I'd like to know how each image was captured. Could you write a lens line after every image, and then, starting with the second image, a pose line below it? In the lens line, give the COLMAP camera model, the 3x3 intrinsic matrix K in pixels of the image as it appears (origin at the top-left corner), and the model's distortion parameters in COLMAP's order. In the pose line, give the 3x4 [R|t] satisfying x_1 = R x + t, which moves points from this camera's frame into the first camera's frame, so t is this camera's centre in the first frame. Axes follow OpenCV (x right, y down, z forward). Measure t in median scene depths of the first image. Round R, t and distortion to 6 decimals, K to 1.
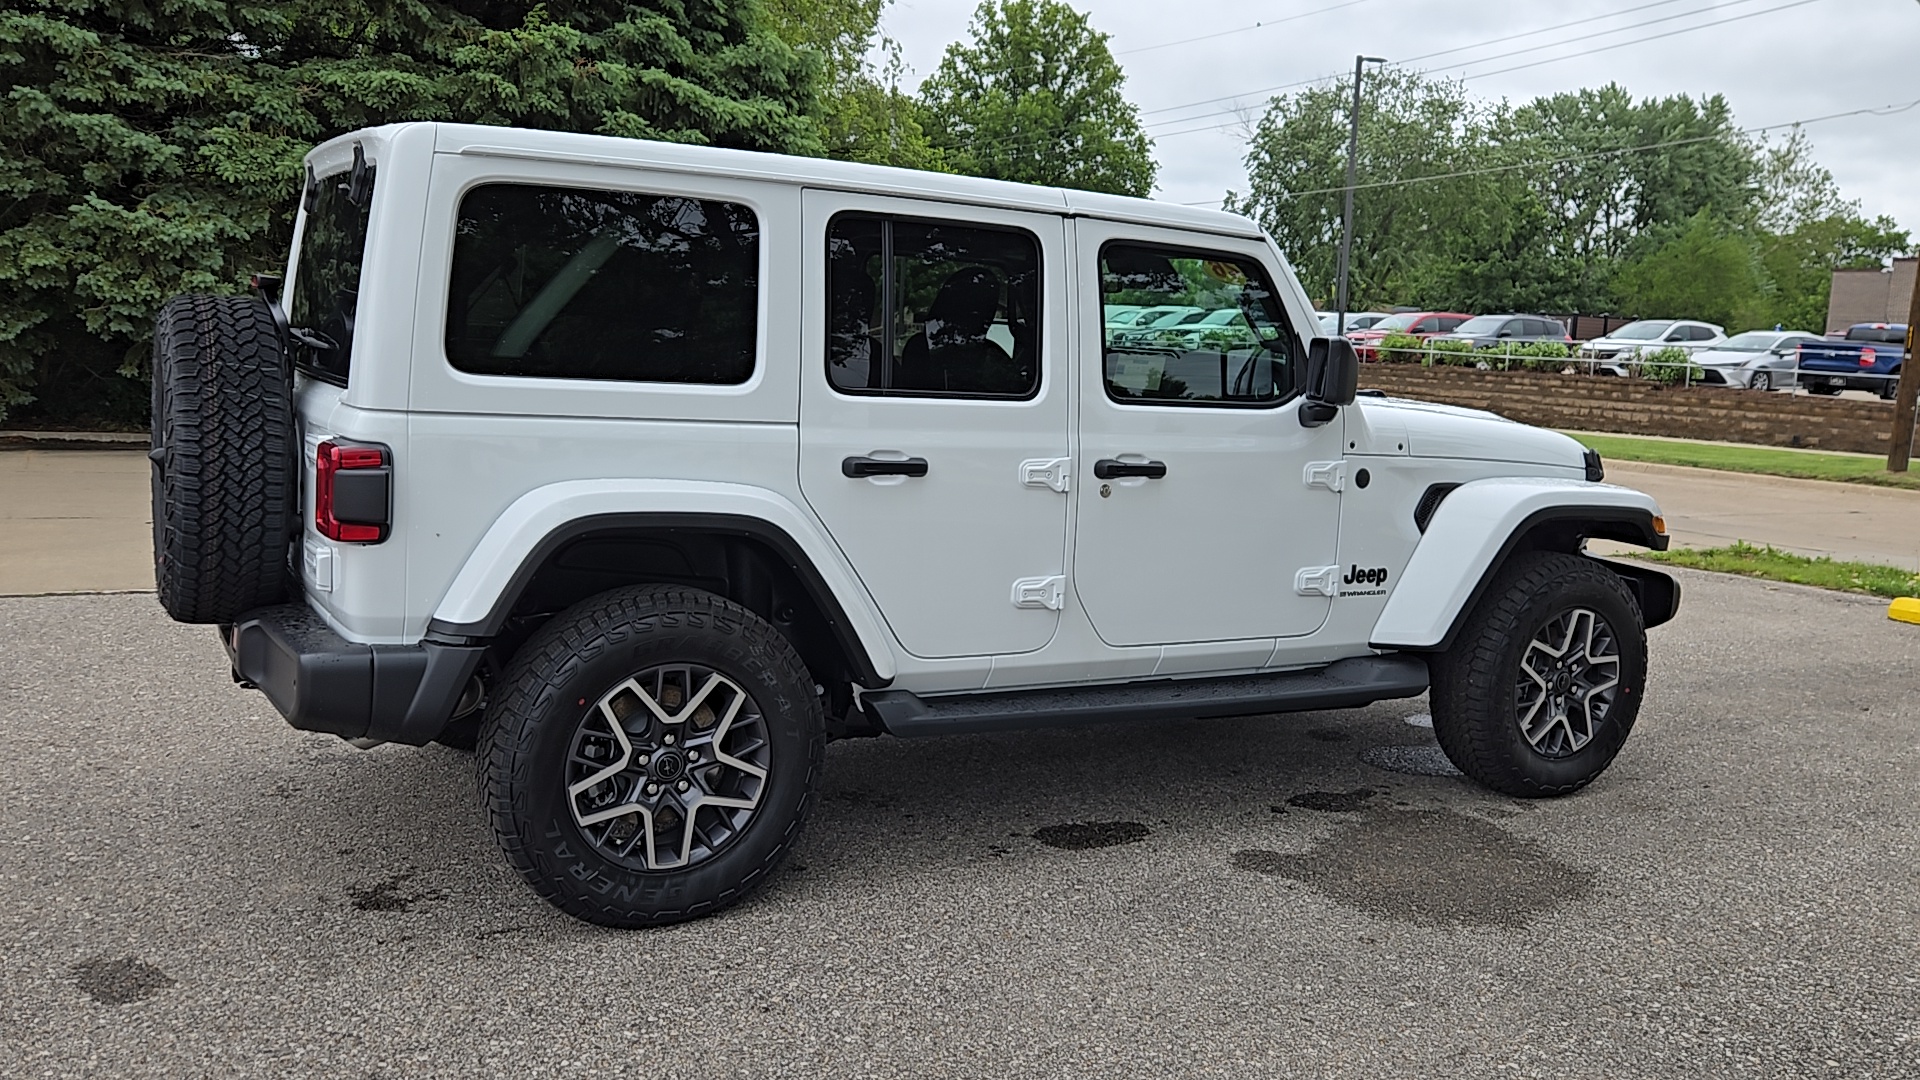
lens RADIAL K [[1611.4, 0, 966.2], [0, 1611.4, 529.6], [0, 0, 1]] dist [0.013720, 0.002210]
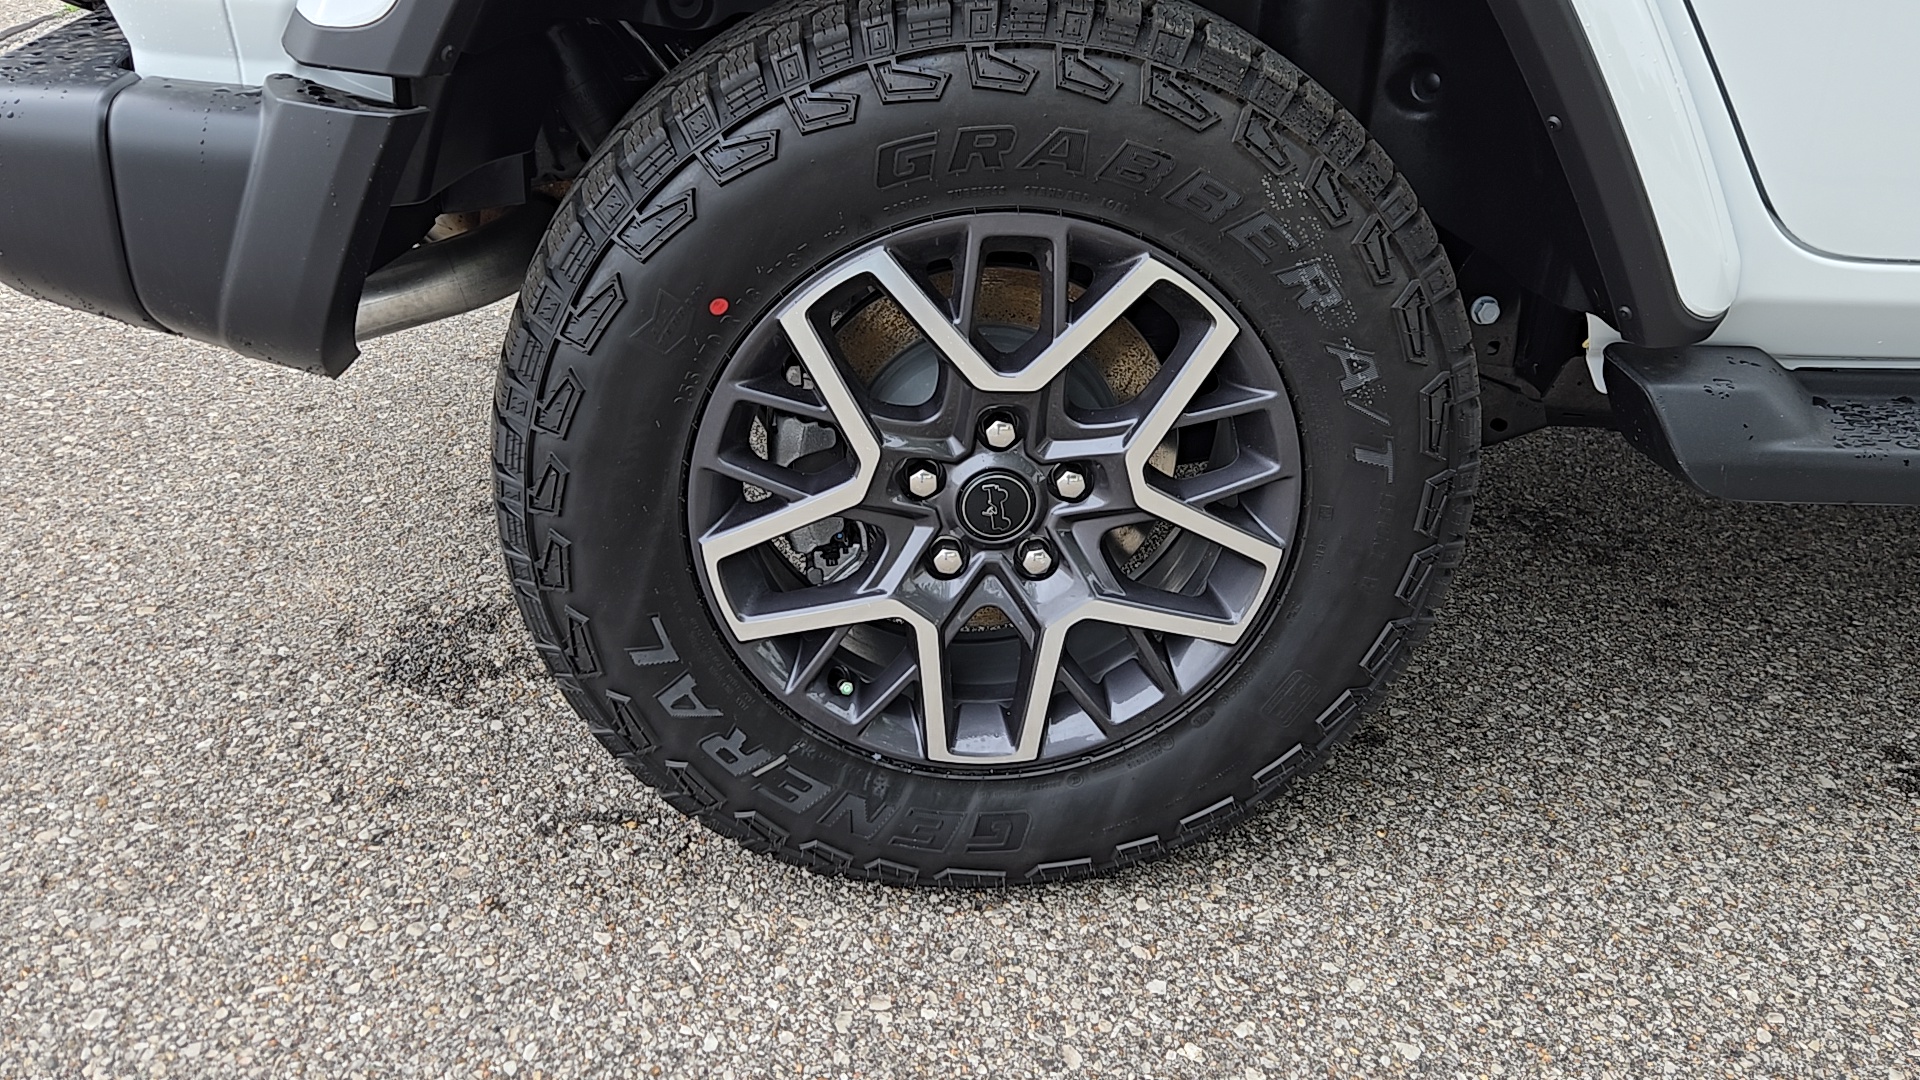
lens RADIAL K [[1611.4, 0, 951.4], [0, 1611.4, 546.8], [0, 0, 1]] dist [0.013720, 0.002210]
pose [[0.905991, 0.177919, -0.384090, -0.055996], [-0.049290, 0.945546, 0.321734, 0.042096], [0.420418, -0.272556, 0.865426, 0.678469]]
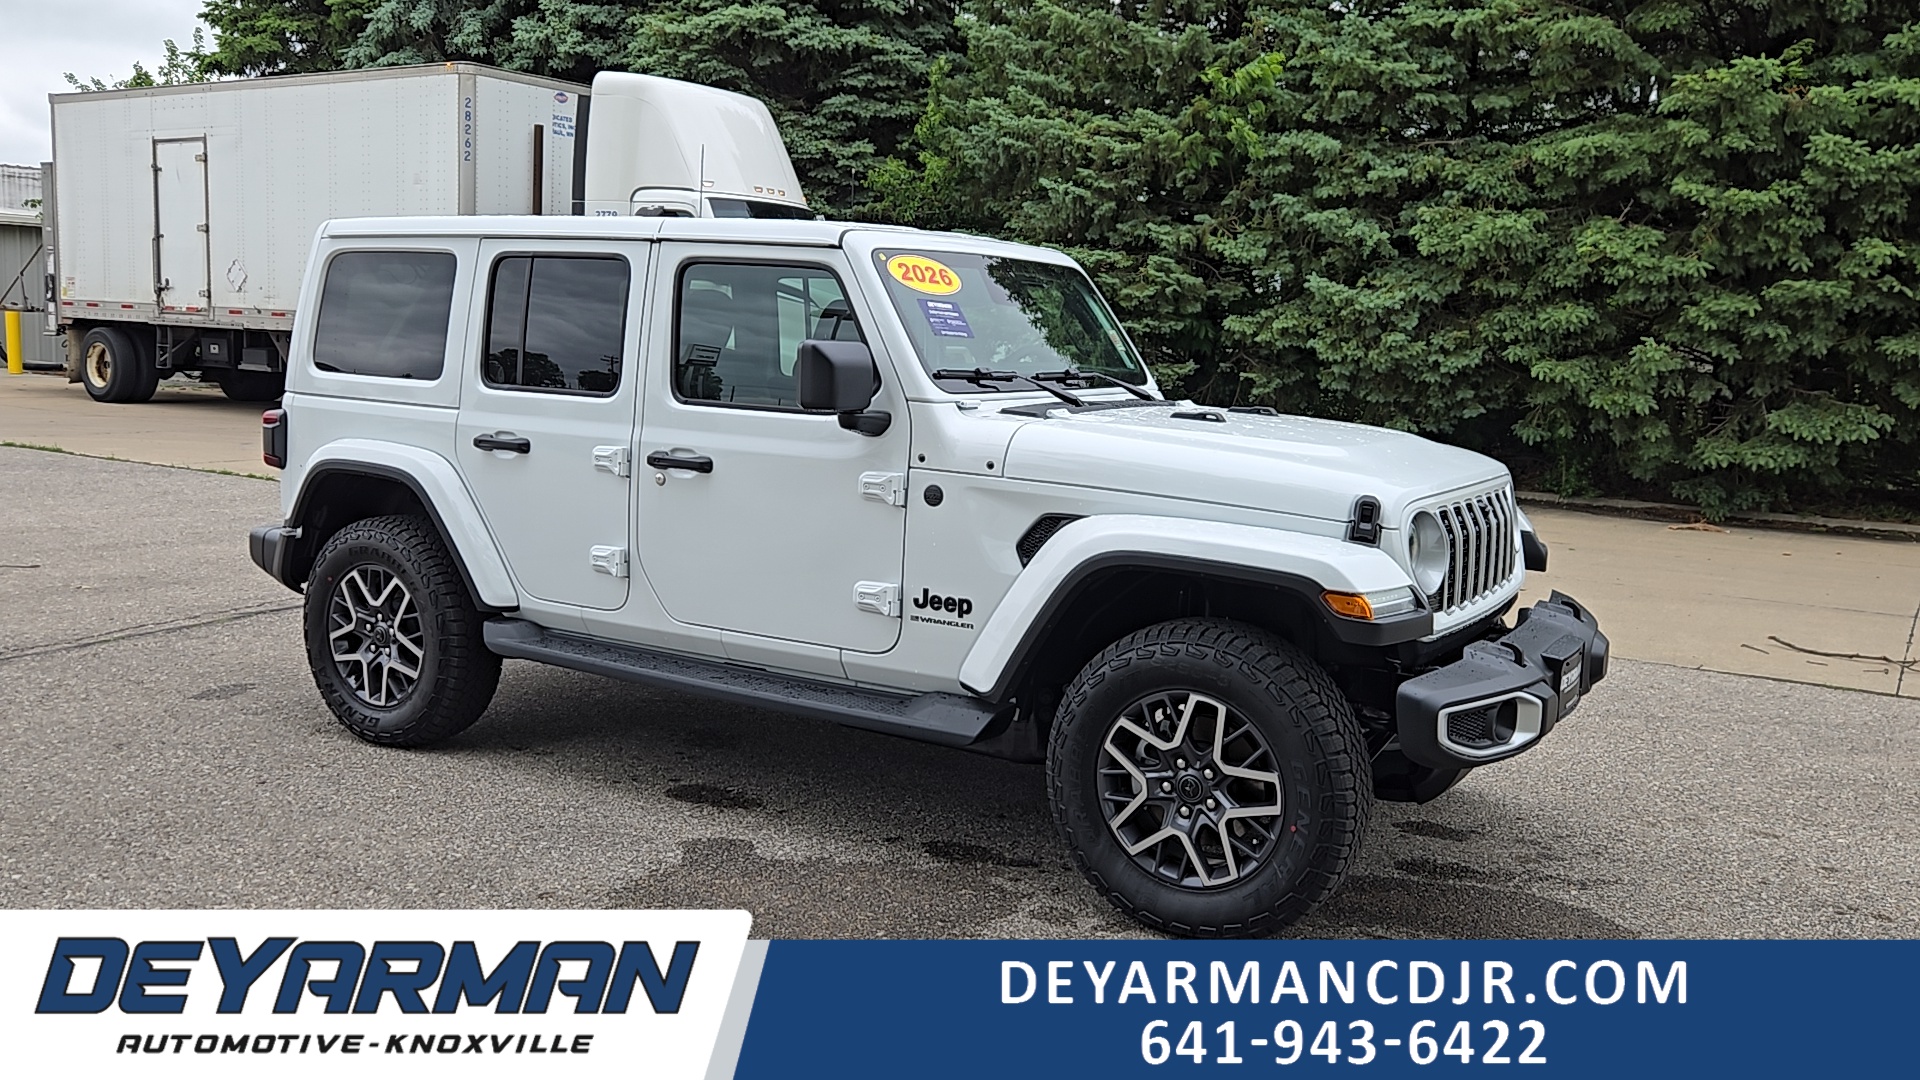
lens RADIAL K [[1611.4, 0, 953.4], [0, 1611.4, 535.0], [0, 0, 1]] dist [0.013720, 0.002210]
pose [[0.484900, 0.076868, -0.871185, 1.333540], [-0.117949, 0.992777, 0.021946, -0.039021], [0.866579, 0.092113, 0.490464, 0.708252]]
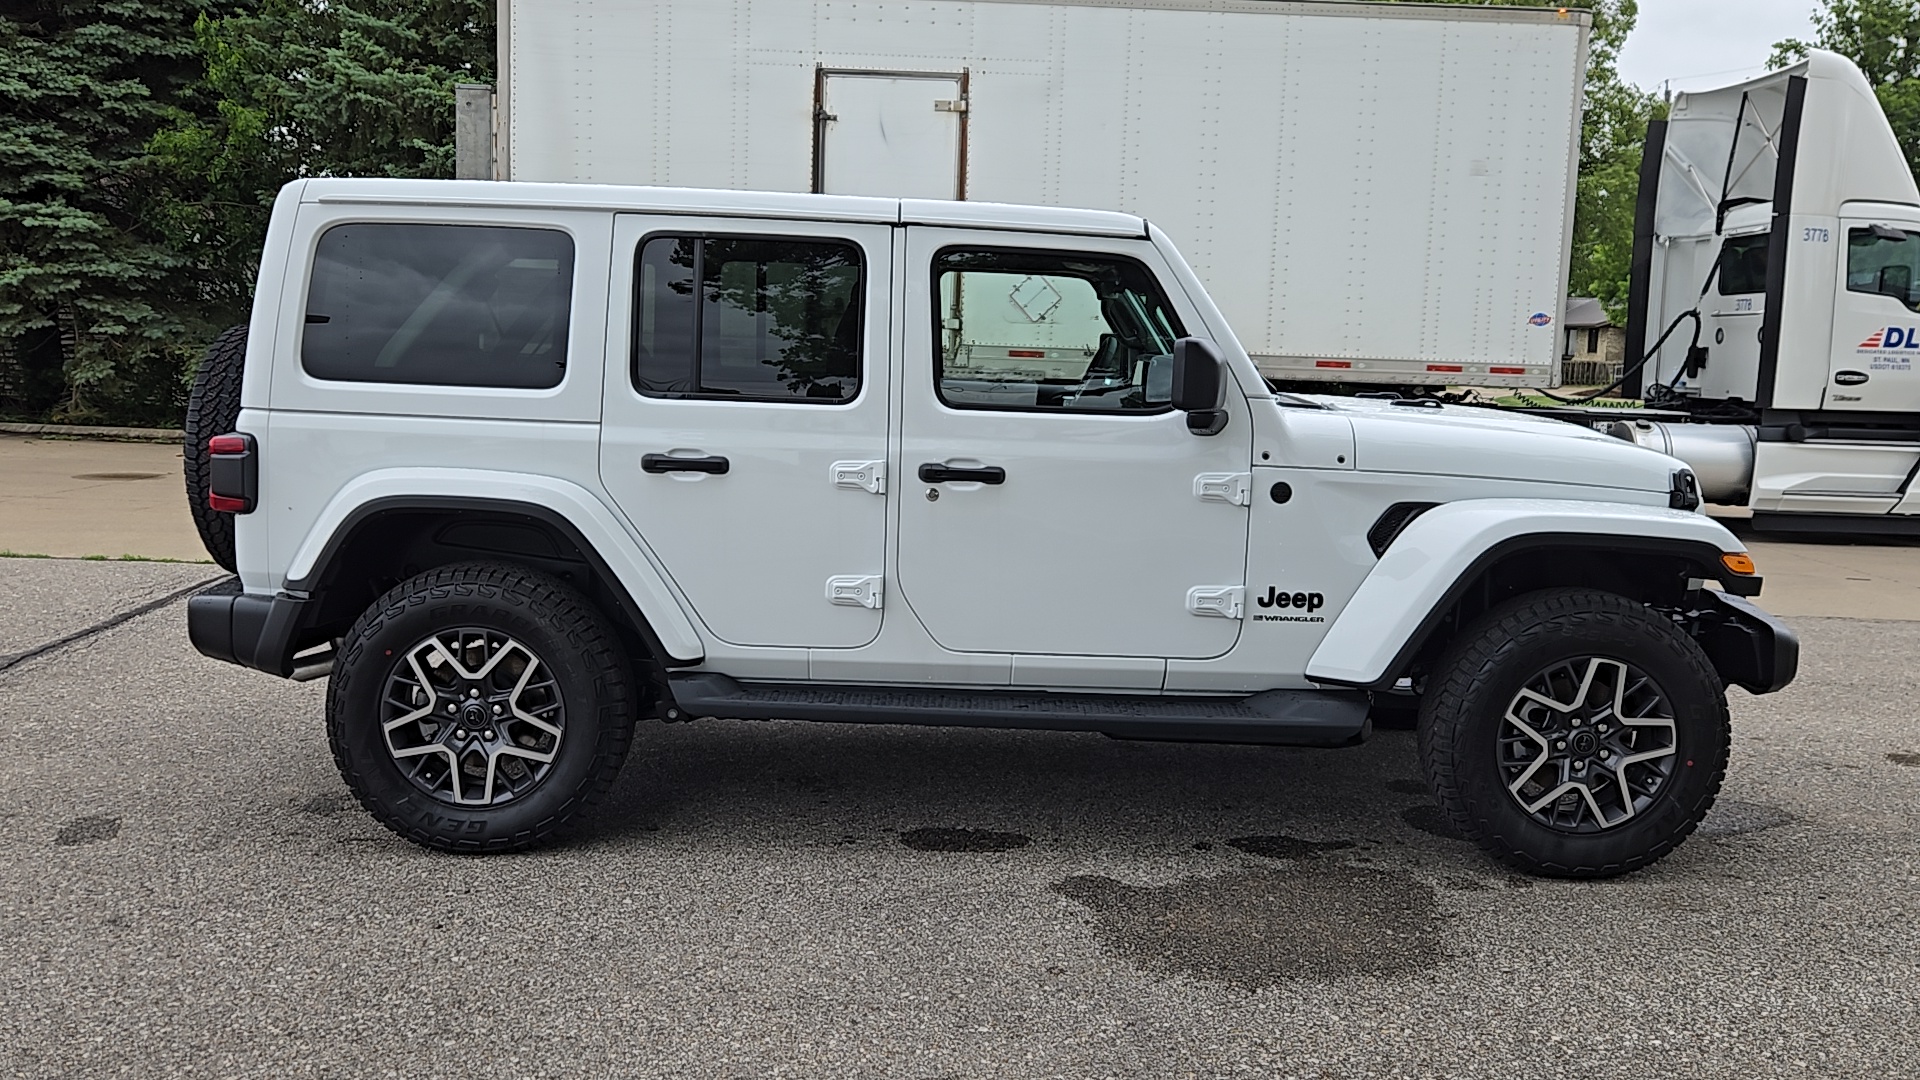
lens RADIAL K [[1611.4, 0, 957.0], [0, 1611.4, 529.5], [0, 0, 1]] dist [0.013720, 0.002210]
pose [[0.877575, 0.034107, -0.478225, 0.660766], [-0.044603, 0.998949, -0.010605, 0.008955], [0.477360, 0.030637, 0.878174, 0.138105]]
